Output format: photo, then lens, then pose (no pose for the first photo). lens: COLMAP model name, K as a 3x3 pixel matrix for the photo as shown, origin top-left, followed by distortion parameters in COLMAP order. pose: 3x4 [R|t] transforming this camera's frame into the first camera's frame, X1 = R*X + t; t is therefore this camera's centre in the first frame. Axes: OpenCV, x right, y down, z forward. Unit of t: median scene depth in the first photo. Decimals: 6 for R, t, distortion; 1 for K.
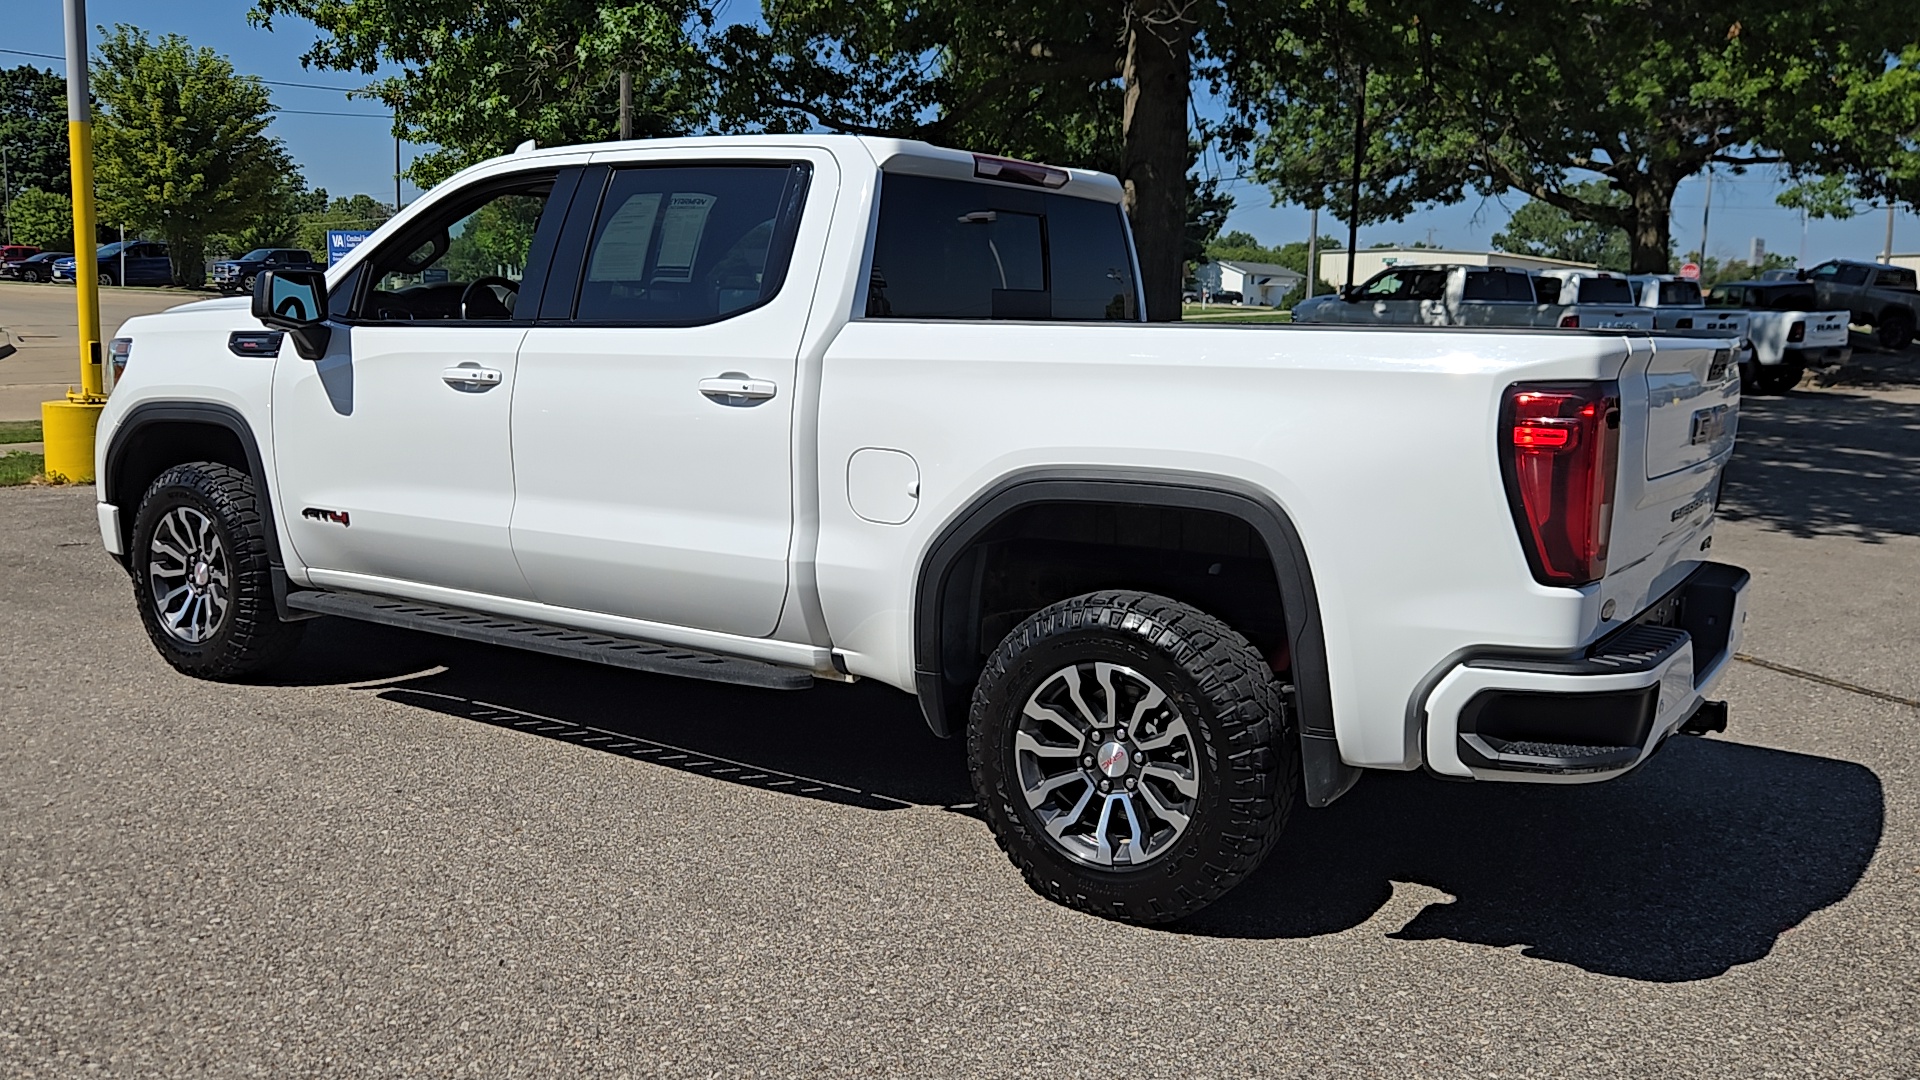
lens RADIAL K [[1621.8, 0, 957.2], [0, 1621.8, 528.9], [0, 0, 1]] dist [0.004549, -0.011299]
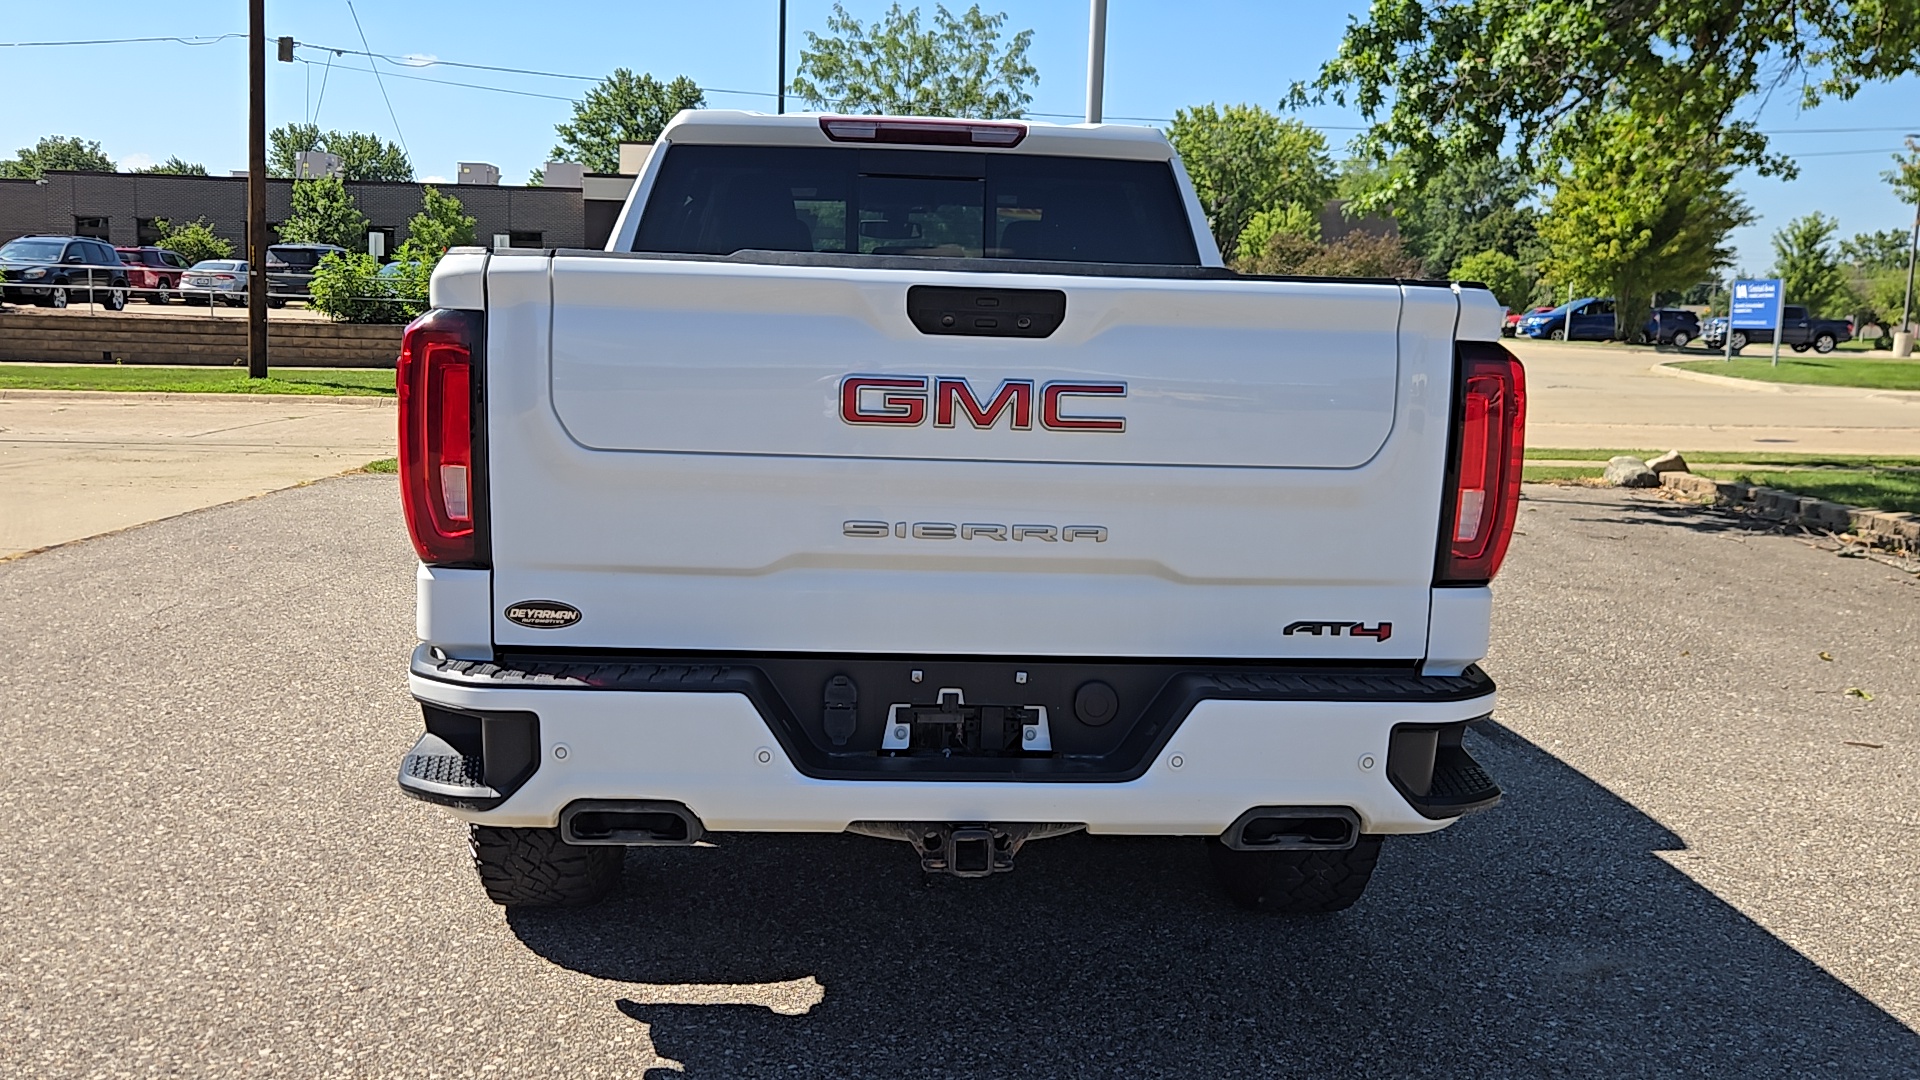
lens RADIAL K [[1621.8, 0, 950.7], [0, 1621.8, 539.7], [0, 0, 1]] dist [0.004549, -0.011299]
pose [[0.590564, 0.097561, -0.801072, 0.106302], [-0.124667, 0.991778, 0.028881, -0.002798], [0.797304, 0.082811, 0.597871, 0.065700]]
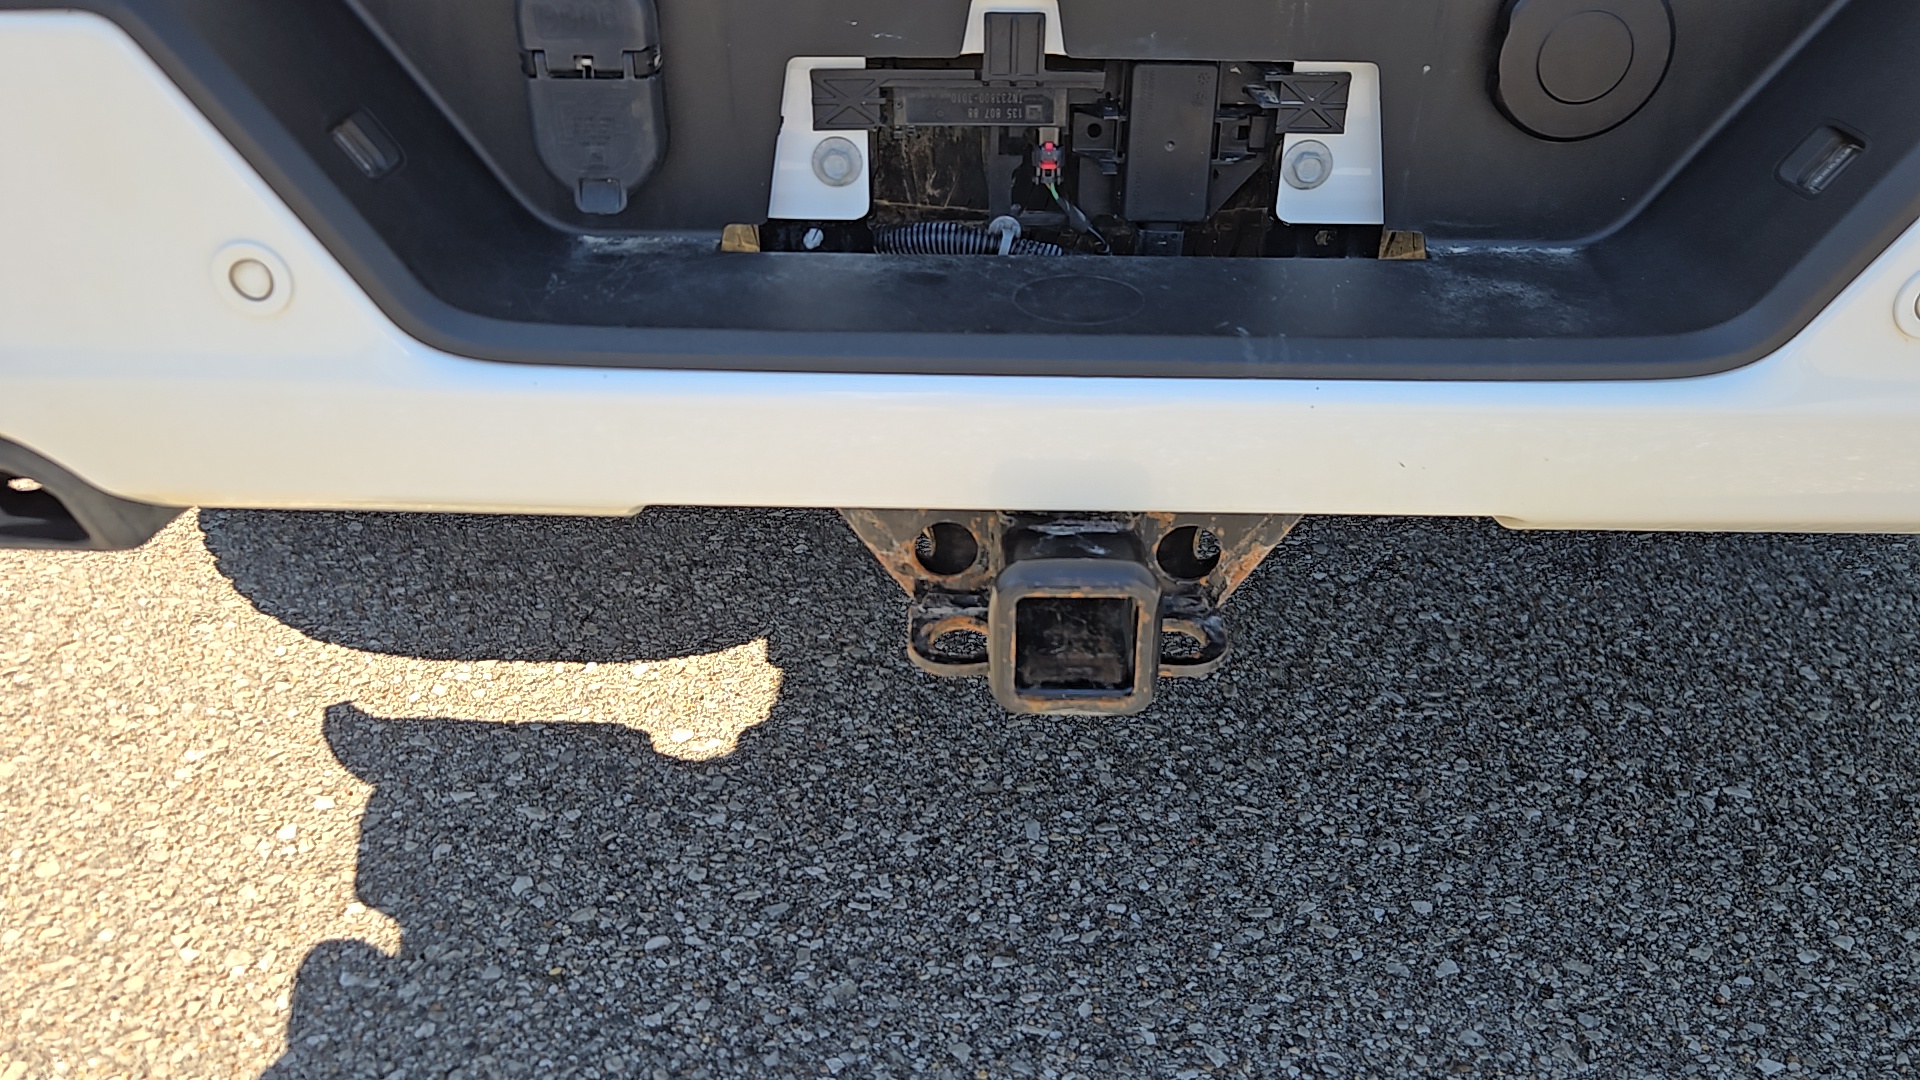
lens RADIAL K [[1621.8, 0, 951.5], [0, 1621.8, 529.2], [0, 0, 1]] dist [0.004549, -0.011299]
pose [[0.510265, 0.418841, -0.751134, 0.064550], [-0.106661, 0.897471, 0.427982, 0.003605], [0.853377, -0.138268, 0.502622, 0.099225]]
